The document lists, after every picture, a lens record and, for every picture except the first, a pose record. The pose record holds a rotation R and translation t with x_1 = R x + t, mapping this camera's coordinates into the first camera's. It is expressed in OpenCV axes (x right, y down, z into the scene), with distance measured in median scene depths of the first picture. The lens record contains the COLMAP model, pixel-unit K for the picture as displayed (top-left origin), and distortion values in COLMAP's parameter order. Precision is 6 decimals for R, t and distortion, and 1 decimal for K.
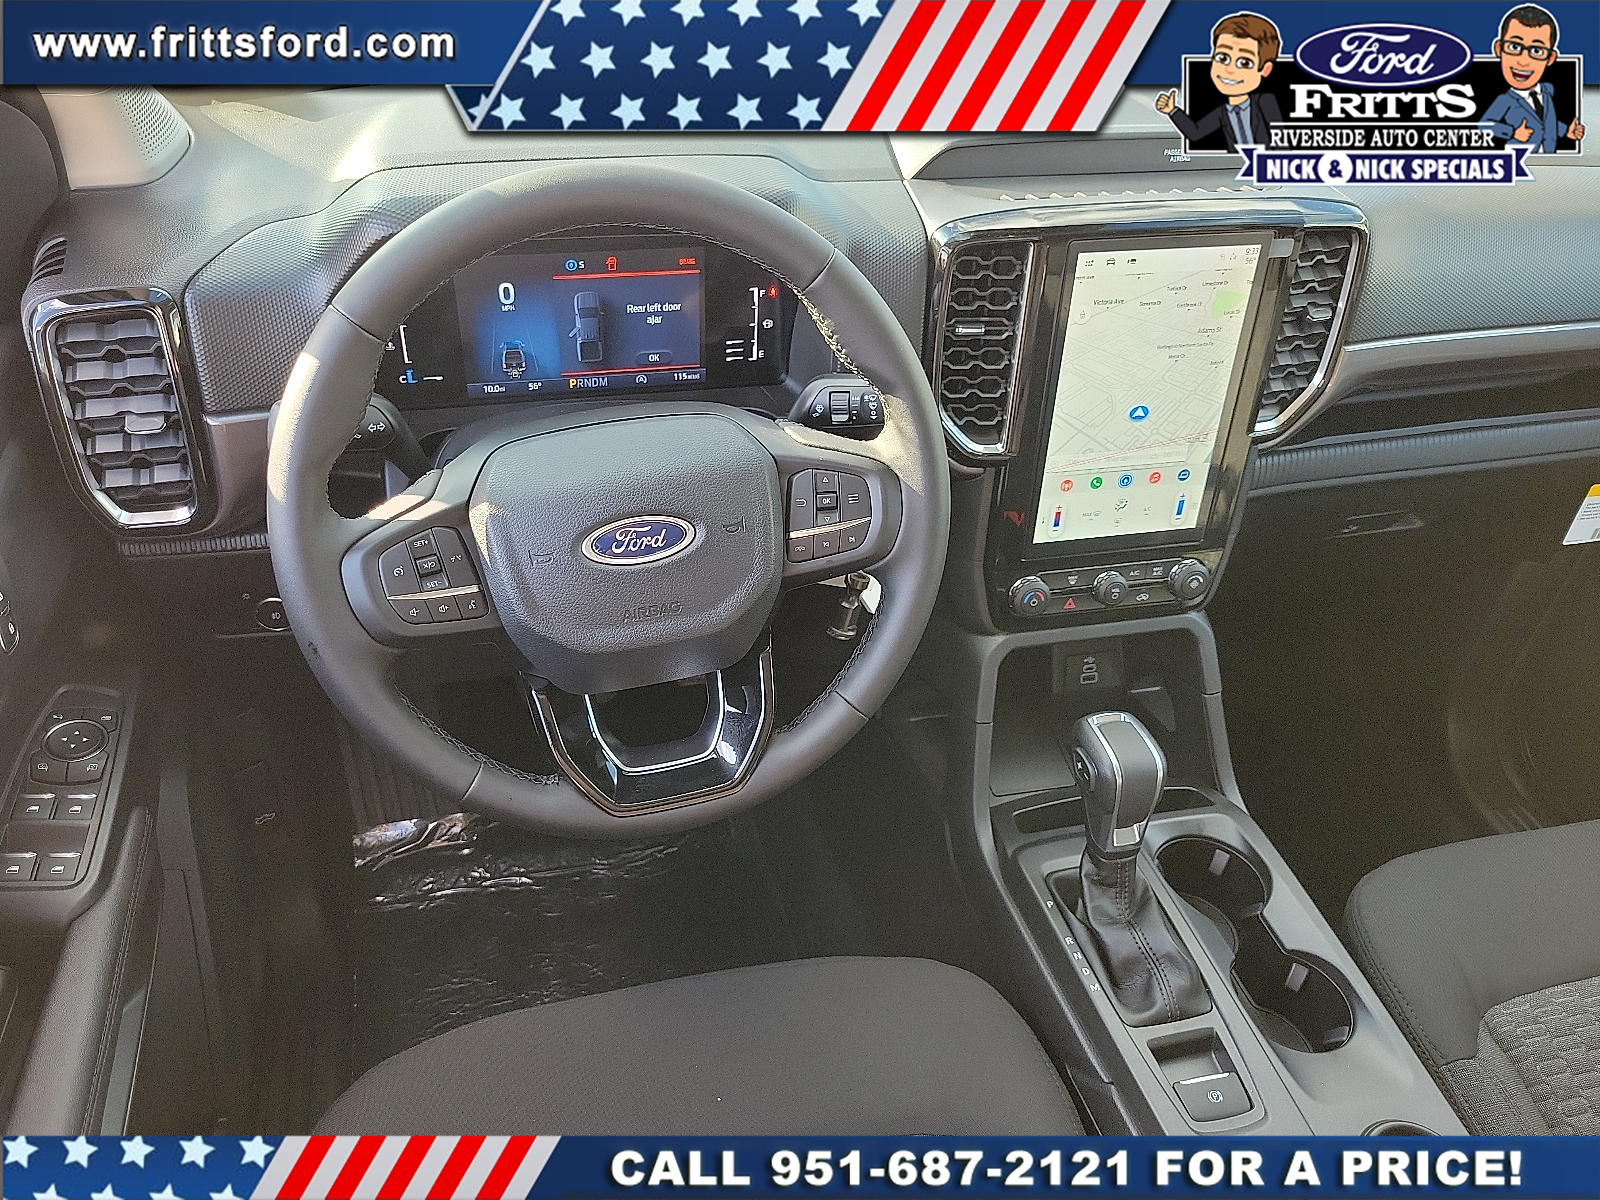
lens RADIAL K [[1210.7, 0, 800.9], [0, 1210.7, 587.4], [0, 0, 1]] dist [0.008117, 0.002158]
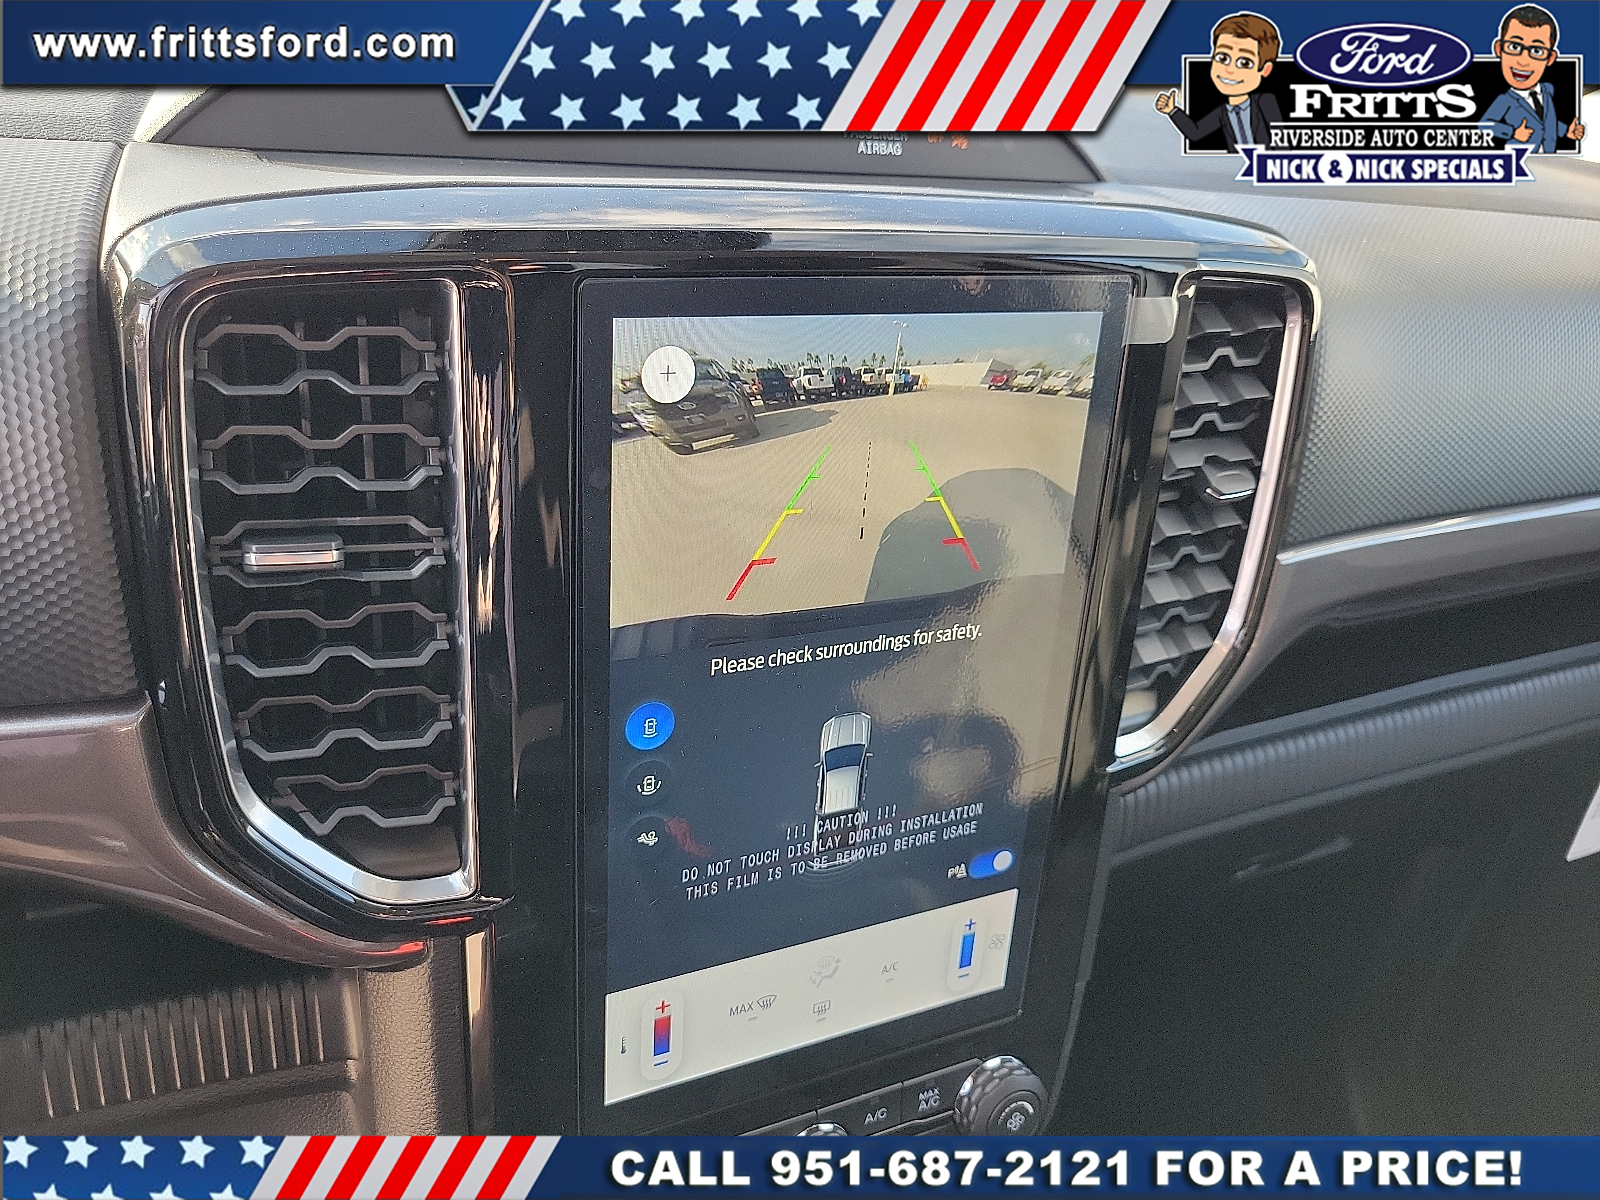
lens RADIAL K [[1210.7, 0, 797.3], [0, 1210.7, 595.6], [0, 0, 1]] dist [0.008117, 0.002158]
pose [[0.979159, -0.050080, 0.196826, 0.211705], [0.082308, 0.983819, -0.159141, -0.144975], [-0.185671, 0.172024, 0.967437, 0.688647]]
